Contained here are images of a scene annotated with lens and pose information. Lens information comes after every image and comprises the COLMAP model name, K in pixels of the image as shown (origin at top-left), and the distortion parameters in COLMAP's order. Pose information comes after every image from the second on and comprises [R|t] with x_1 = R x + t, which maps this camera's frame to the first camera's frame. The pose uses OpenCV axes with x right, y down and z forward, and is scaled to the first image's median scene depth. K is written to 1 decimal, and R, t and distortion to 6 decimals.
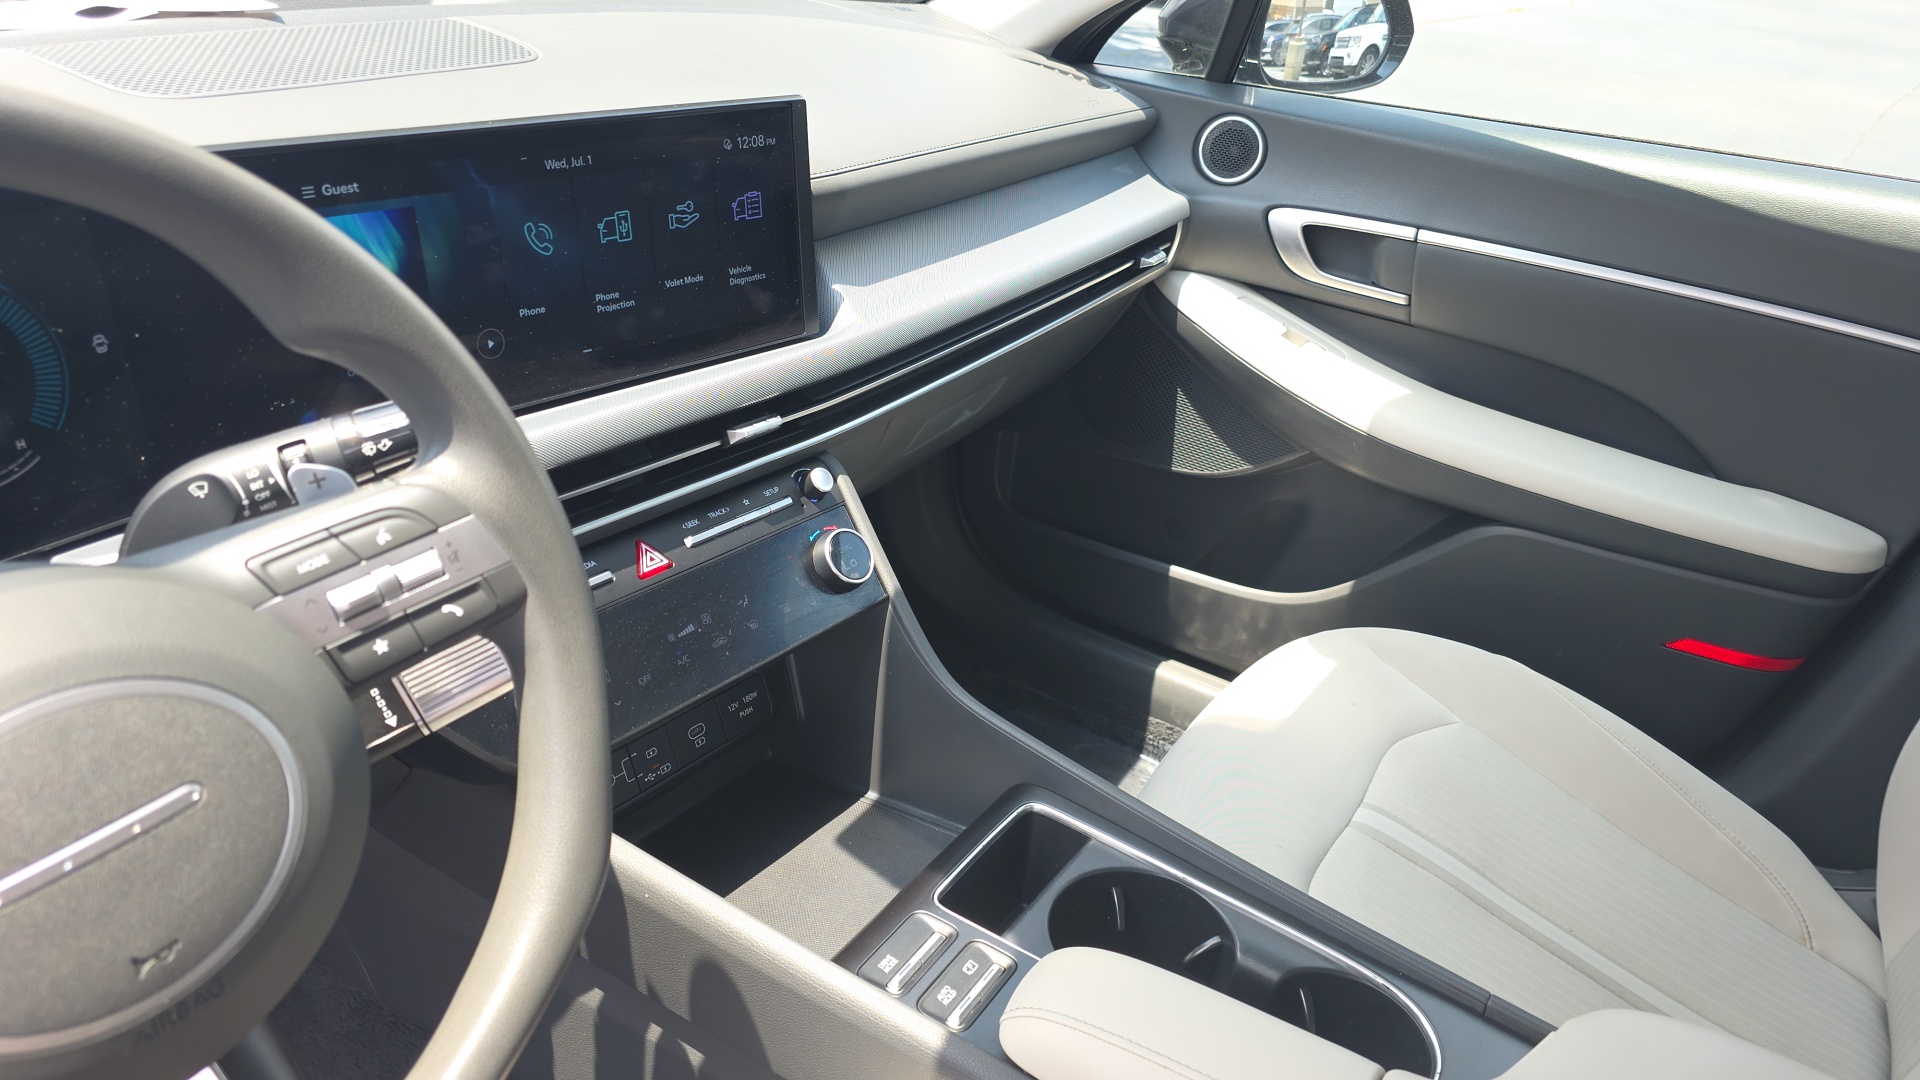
lens RADIAL K [[1308.8, 0, 989.3], [0, 1308.8, 583.0], [0, 0, 1]] dist [0.004002, -0.003656]
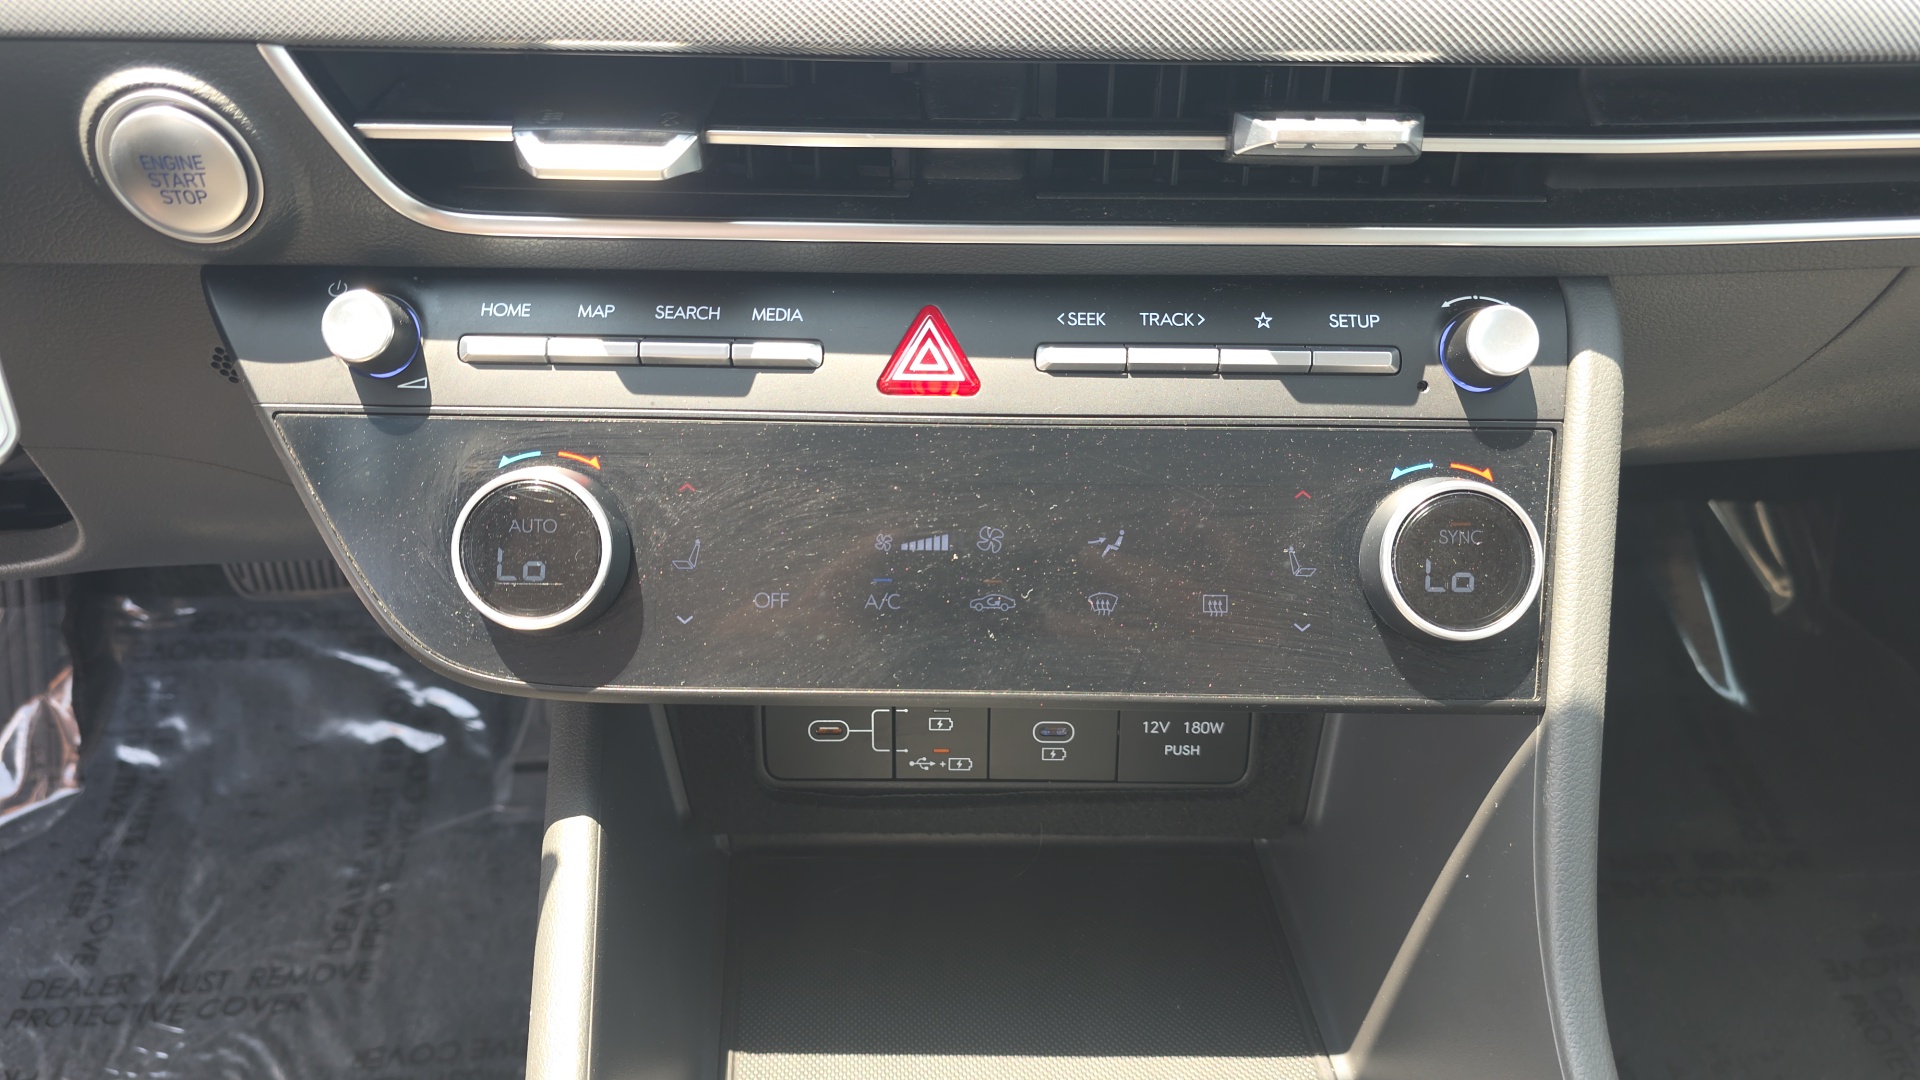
lens RADIAL K [[1310.6, 0, 960.0], [0, 1310.6, 540.0], [0, 0, 1]] dist [0.044642, -0.051982]
pose [[0.589667, 0.448855, -0.671432, 0.060882], [-0.354115, 0.890861, 0.284553, -0.088162], [0.725876, 0.069972, 0.684258, 0.698665]]
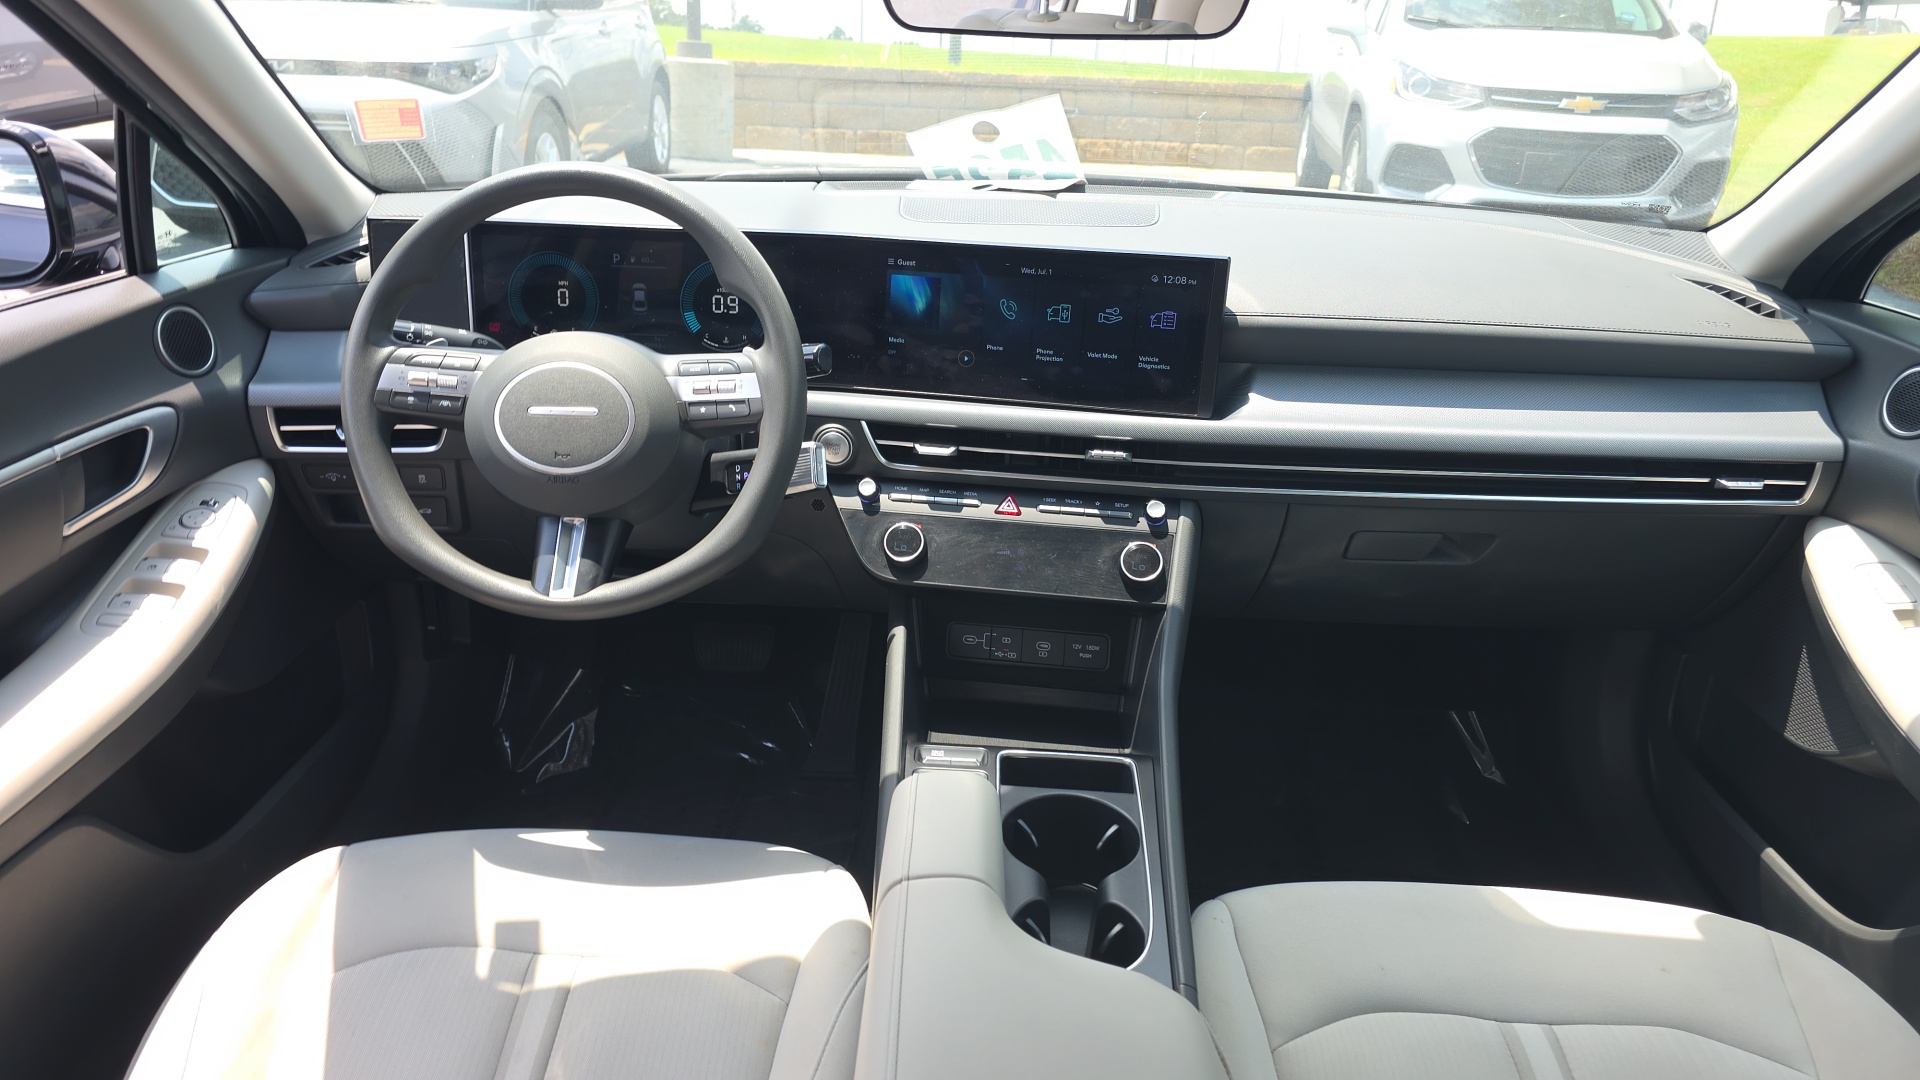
lens RADIAL K [[1402.3, 0, 960.0], [0, 1402.3, 540.0], [0, 0, 1]] dist [0.119128, -0.158729]
pose [[0.469264, 0.239513, -0.849956, 1.182323], [-0.417153, 0.908473, 0.025692, 0.001032], [0.778316, 0.342505, 0.526227, 0.042300]]
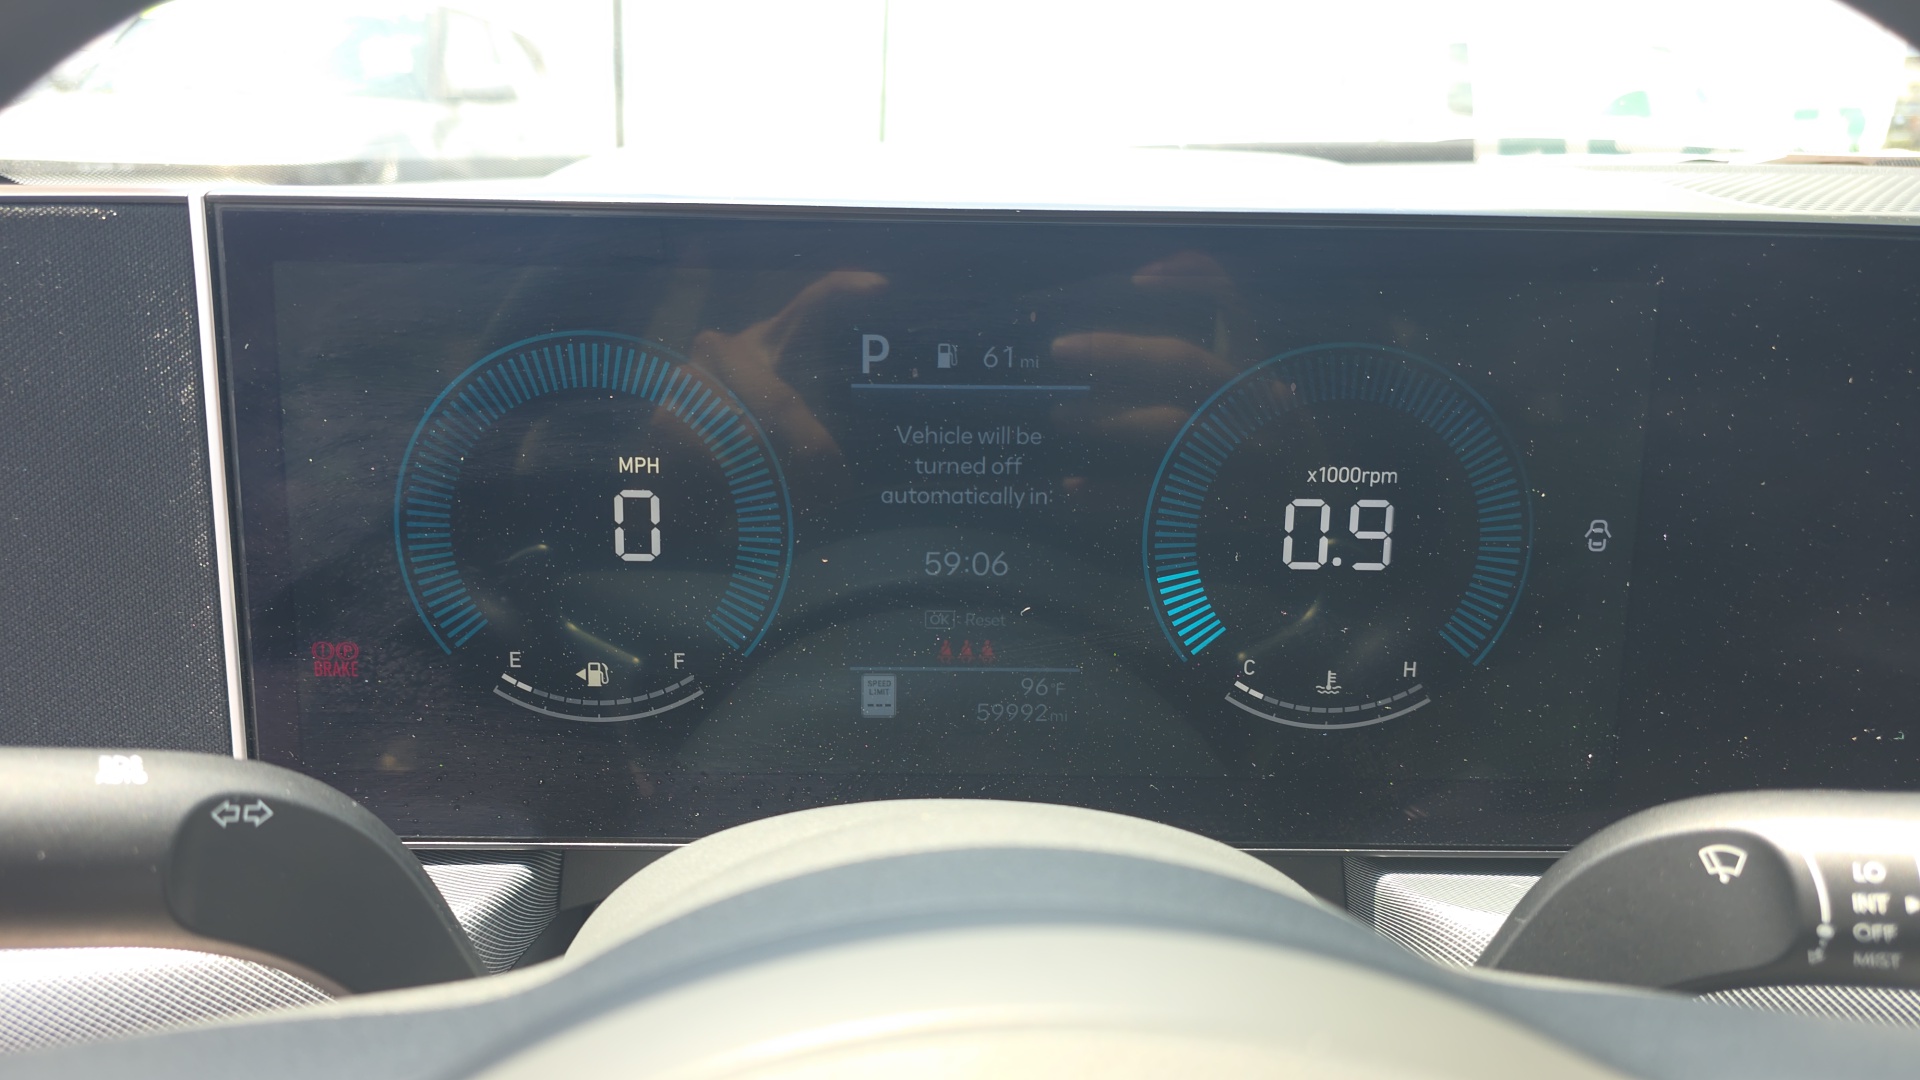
lens RADIAL K [[1337.6, 0, 910.4], [0, 1337.6, 530.3], [0, 0, 1]] dist [0.043740, -0.000320]
pose [[0.520819, 0.148063, -0.840729, -0.247813], [-0.390720, 0.916978, -0.080553, -0.020010], [0.759003, 0.370443, 0.535431, 0.335209]]
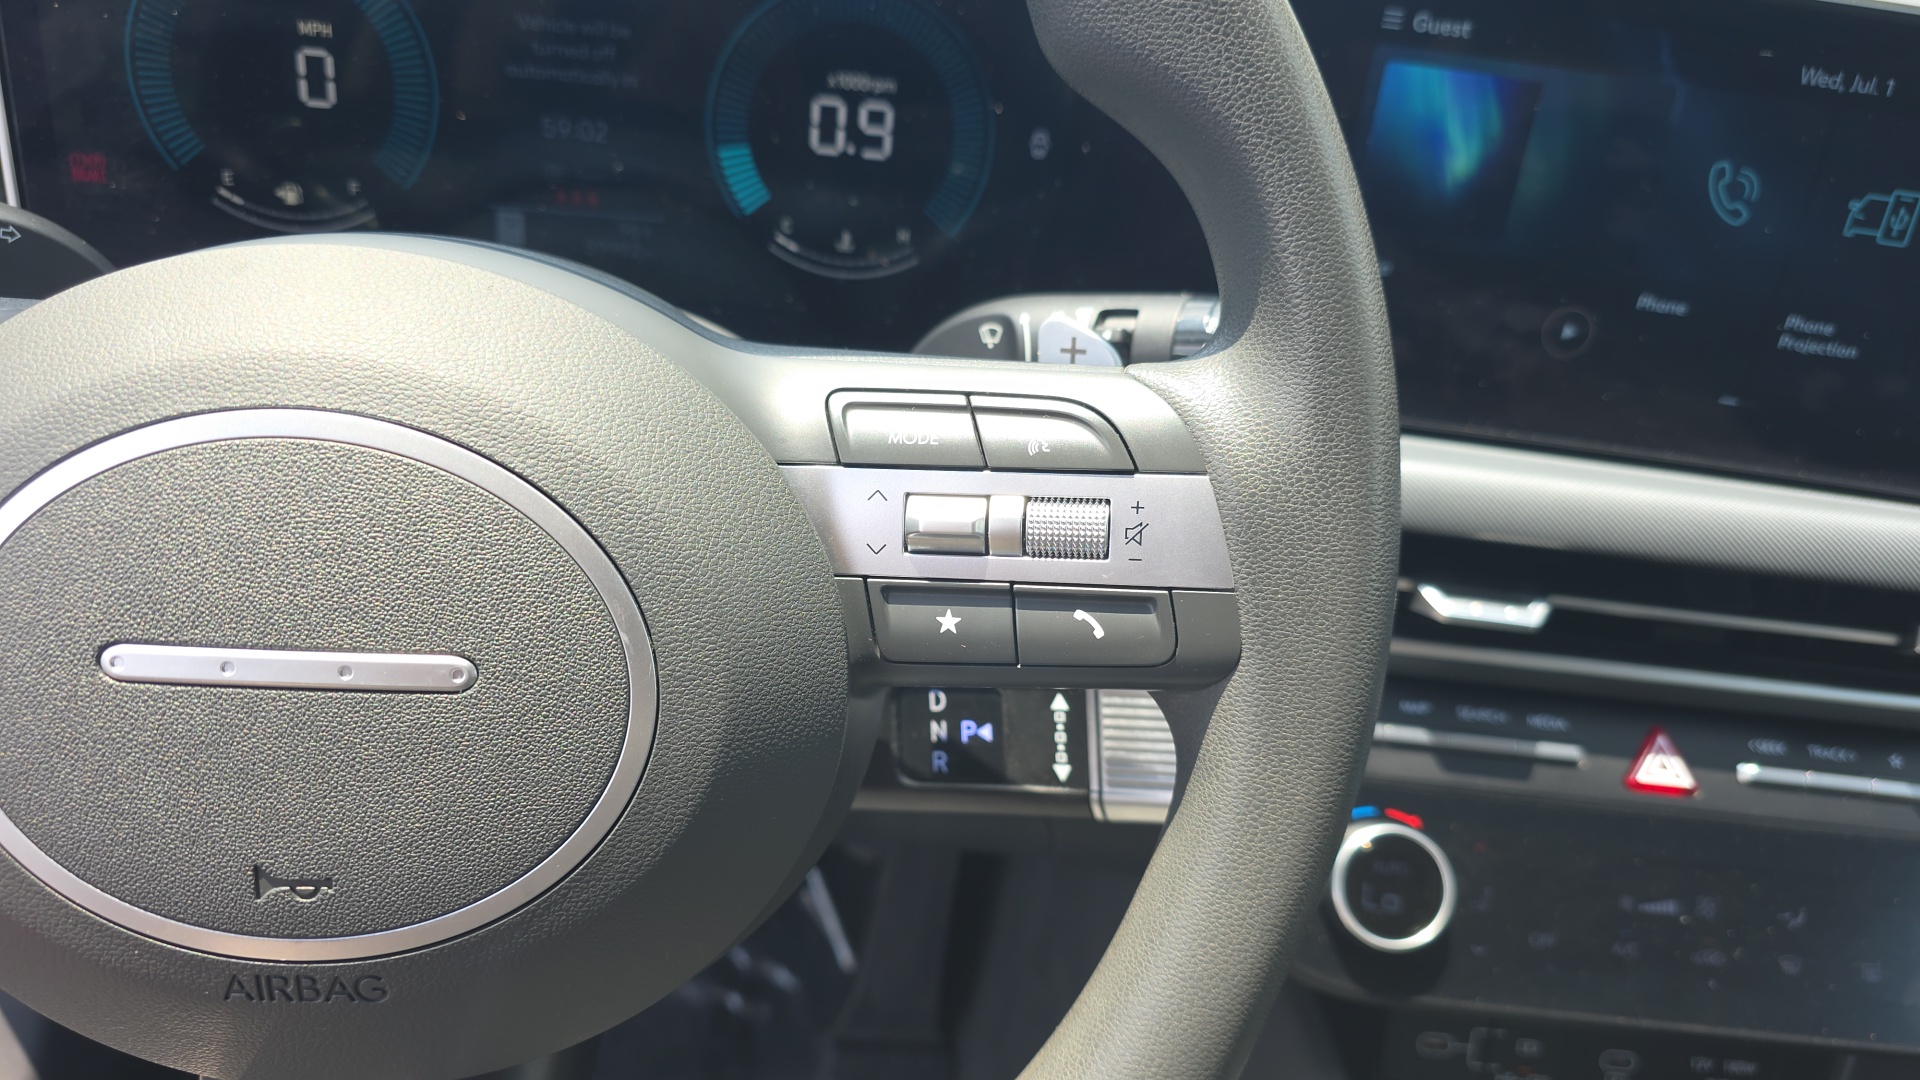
lens RADIAL K [[1347.1, 0, 969.0], [0, 1347.1, 566.7], [0, 0, 1]] dist [0.016673, -0.041727]
pose [[0.573556, 0.371922, -0.729868, -0.031506], [-0.447089, 0.888709, 0.101526, -0.019392], [0.686401, 0.268085, 0.676006, 0.355457]]
